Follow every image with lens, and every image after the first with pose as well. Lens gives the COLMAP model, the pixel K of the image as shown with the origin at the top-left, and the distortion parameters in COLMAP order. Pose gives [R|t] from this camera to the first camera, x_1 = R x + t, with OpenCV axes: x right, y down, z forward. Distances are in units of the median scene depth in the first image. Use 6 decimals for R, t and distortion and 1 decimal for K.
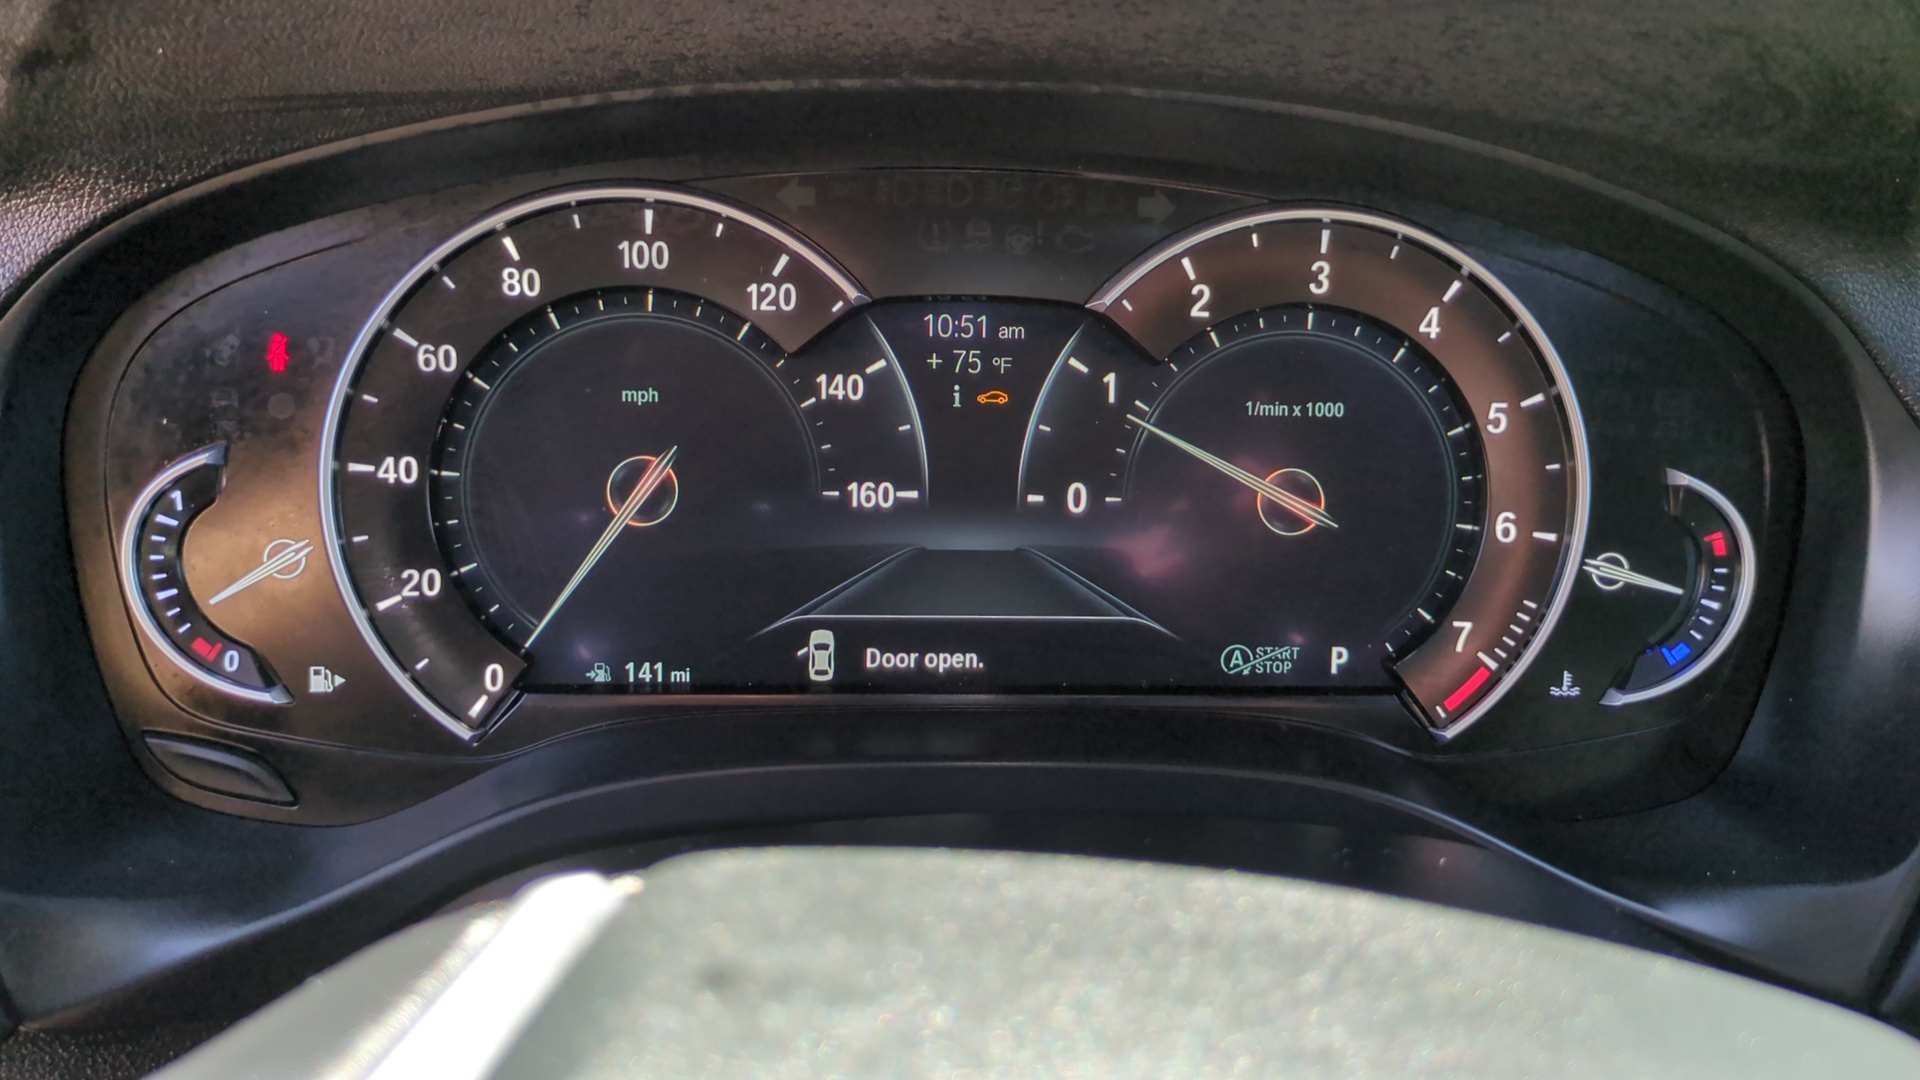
lens RADIAL K [[1672.5, 0, 1008.5], [0, 1672.5, 539.9], [0, 0, 1]] dist [0.044670, -0.054290]
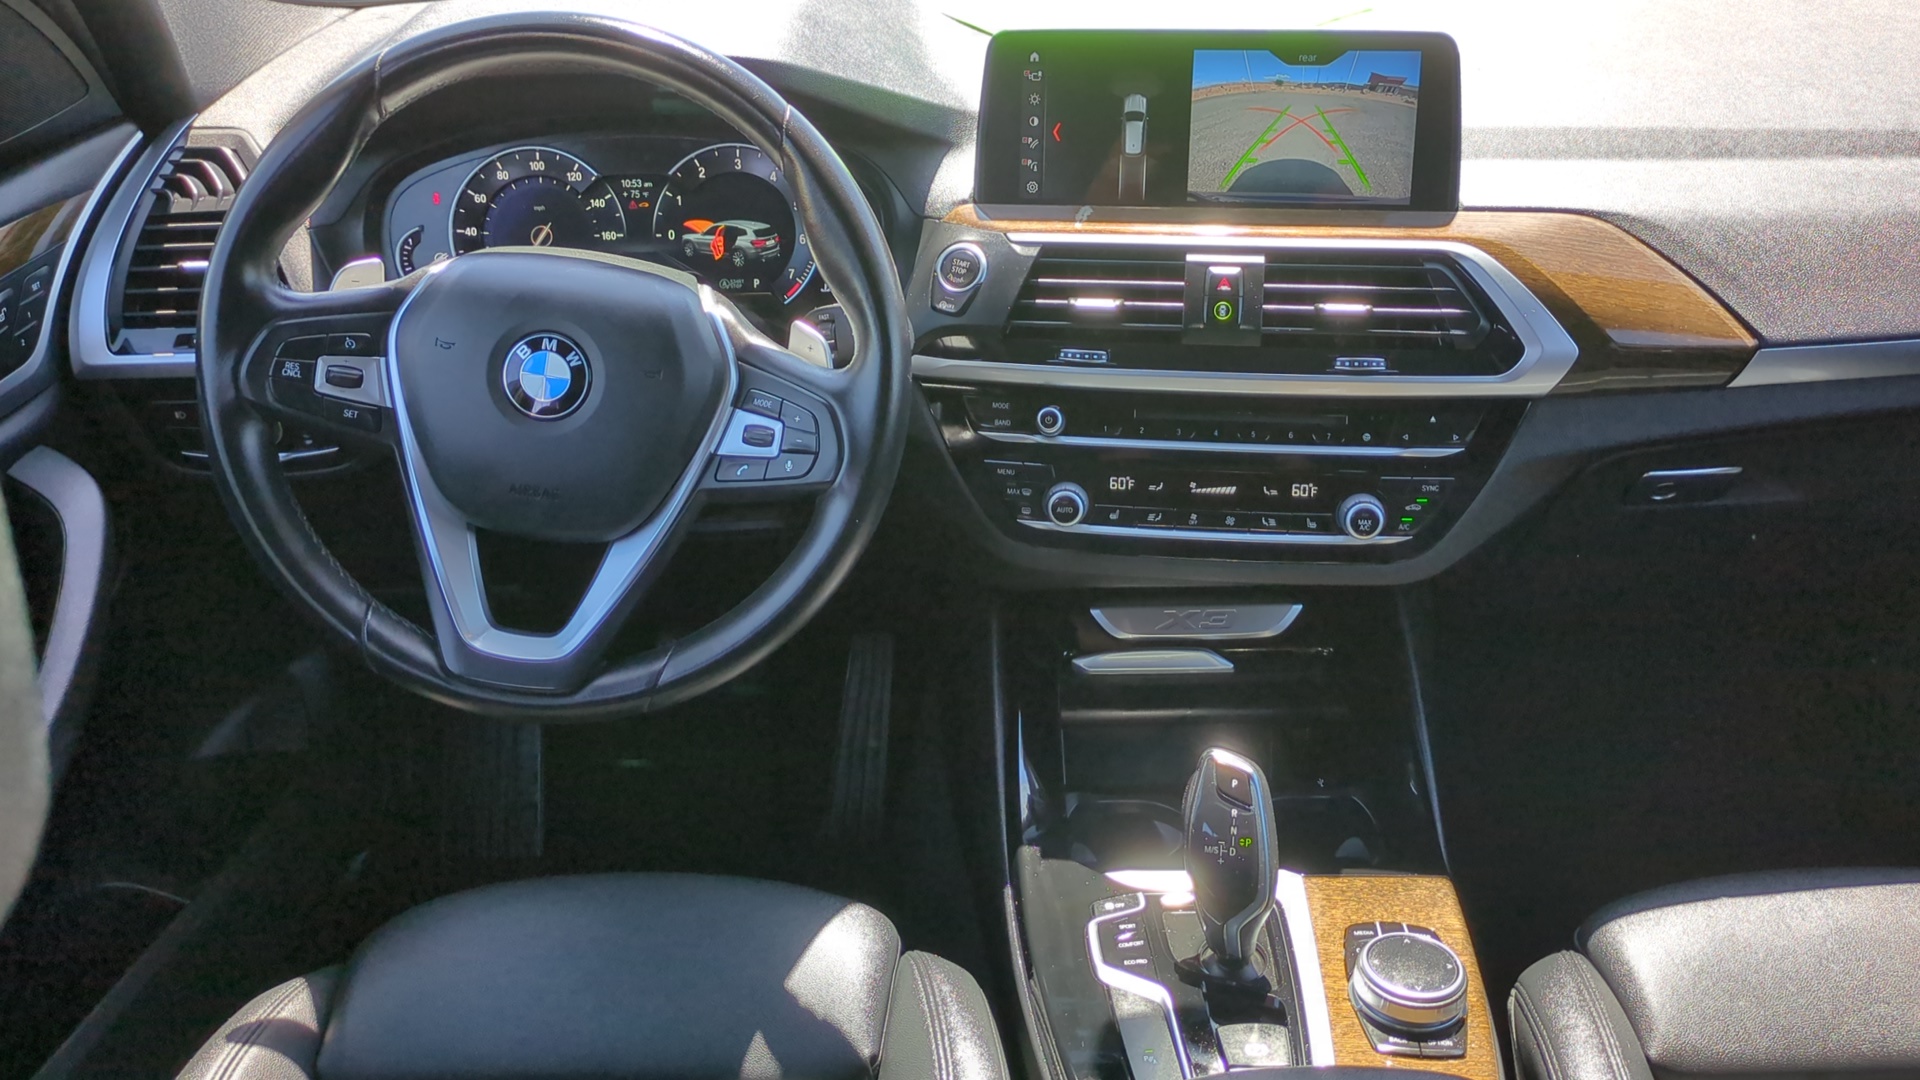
lens RADIAL K [[1672.5, 0, 949.9], [0, 1672.5, 524.7], [0, 0, 1]] dist [0.044670, -0.054290]
pose [[0.994993, -0.027594, -0.096059, 0.899414], [0.029309, 0.999434, 0.016486, 0.513754], [0.095550, -0.019219, 0.995239, -2.271155]]
